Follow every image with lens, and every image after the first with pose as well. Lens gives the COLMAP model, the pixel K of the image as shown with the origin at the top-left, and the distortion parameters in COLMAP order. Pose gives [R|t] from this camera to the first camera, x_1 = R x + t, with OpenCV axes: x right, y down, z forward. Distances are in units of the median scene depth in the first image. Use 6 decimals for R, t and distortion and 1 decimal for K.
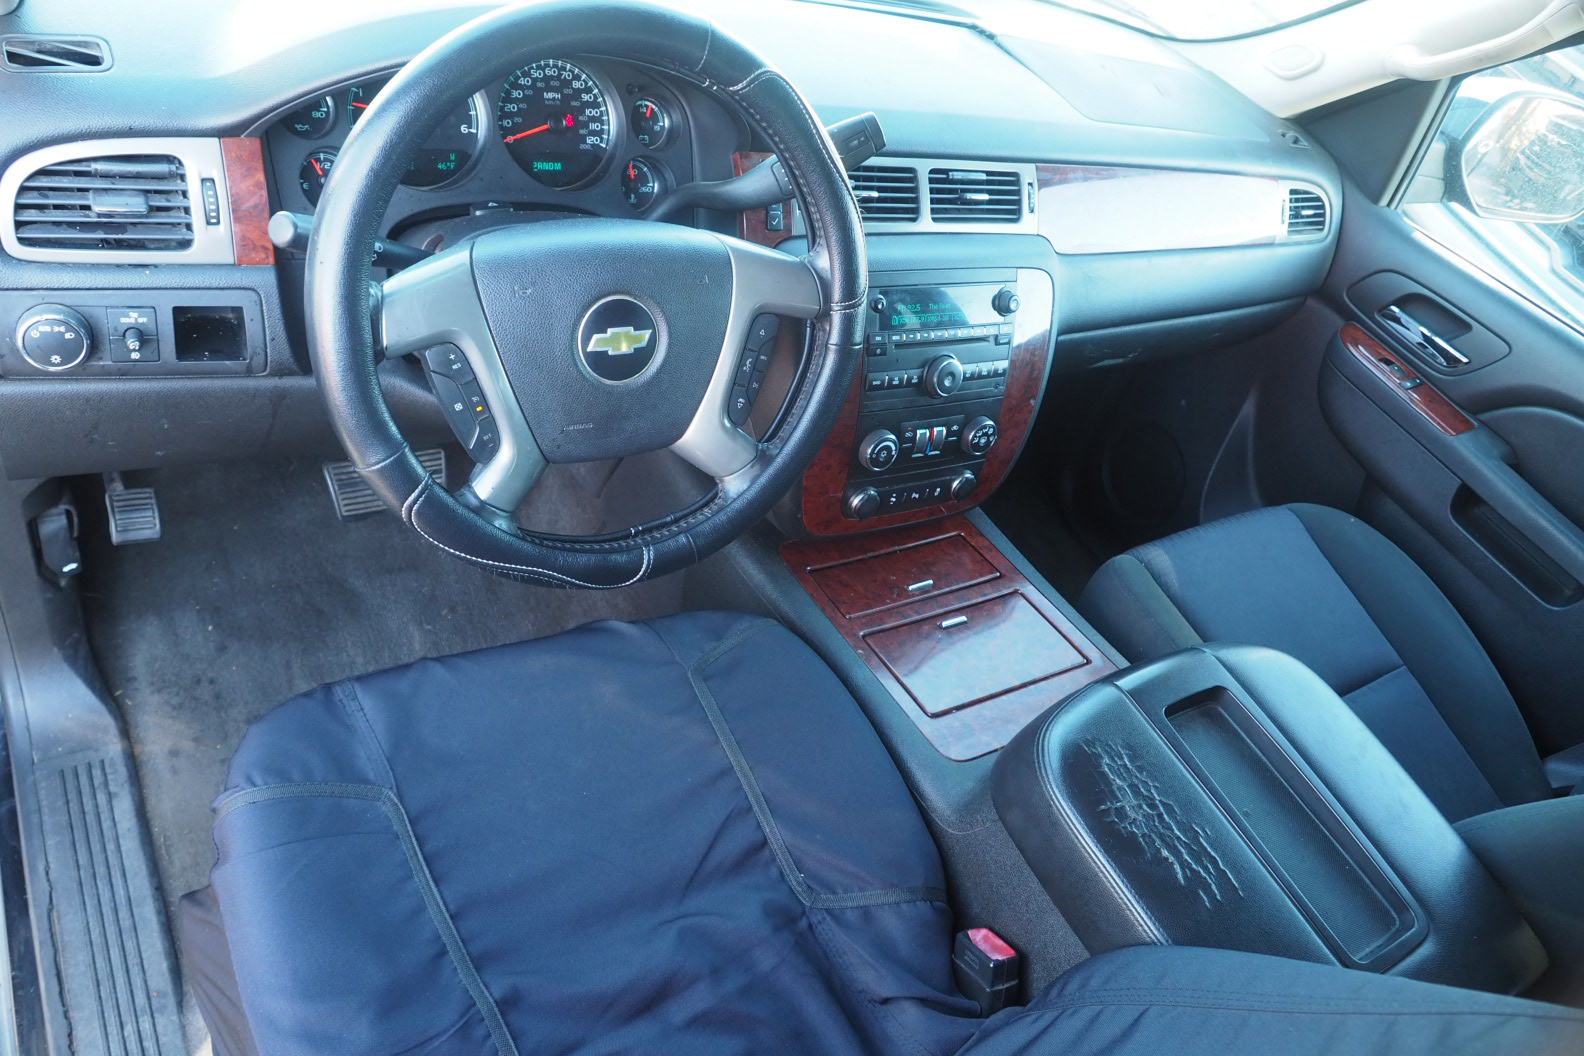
lens RADIAL K [[1100.1, 0, 792.0], [0, 1100.1, 528.0], [0, 0, 1]] dist [0.031055, -0.073949]
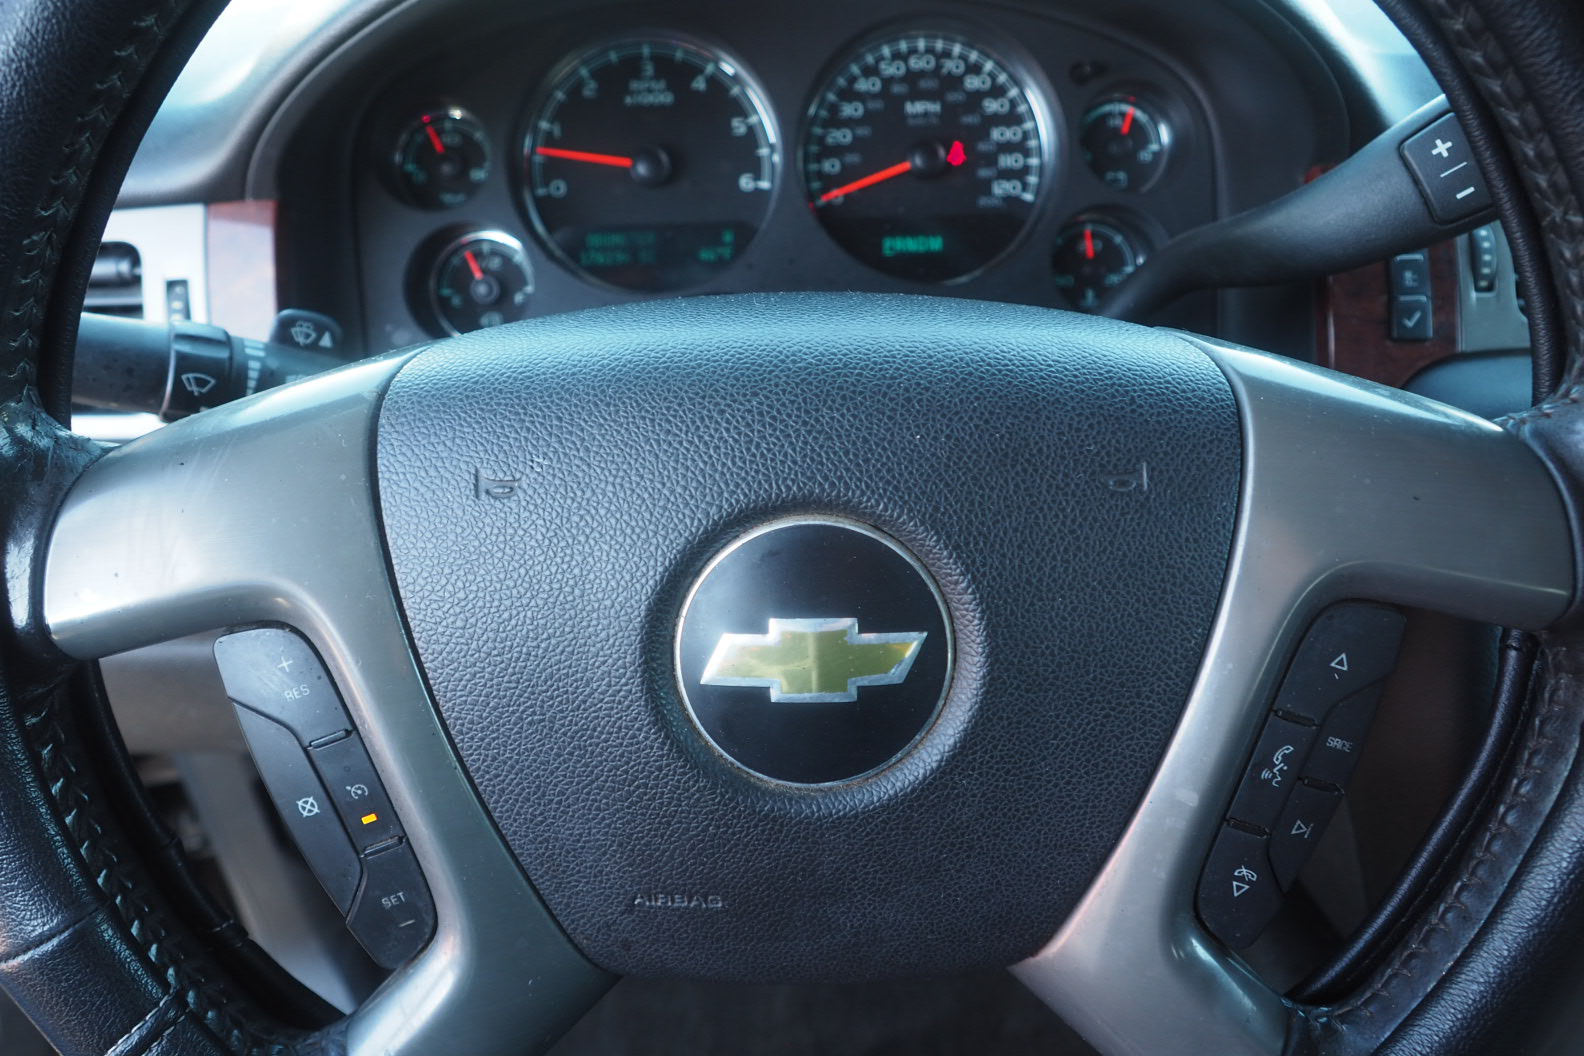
lens RADIAL K [[968.4, 0, 792.0], [0, 968.4, 528.0], [0, 0, 1]] dist [-0.004391, -0.091951]
pose [[0.832226, 0.048921, -0.552274, -0.008899], [-0.123056, 0.987554, -0.097954, -0.140602], [0.540608, 0.149481, 0.827888, 0.601396]]
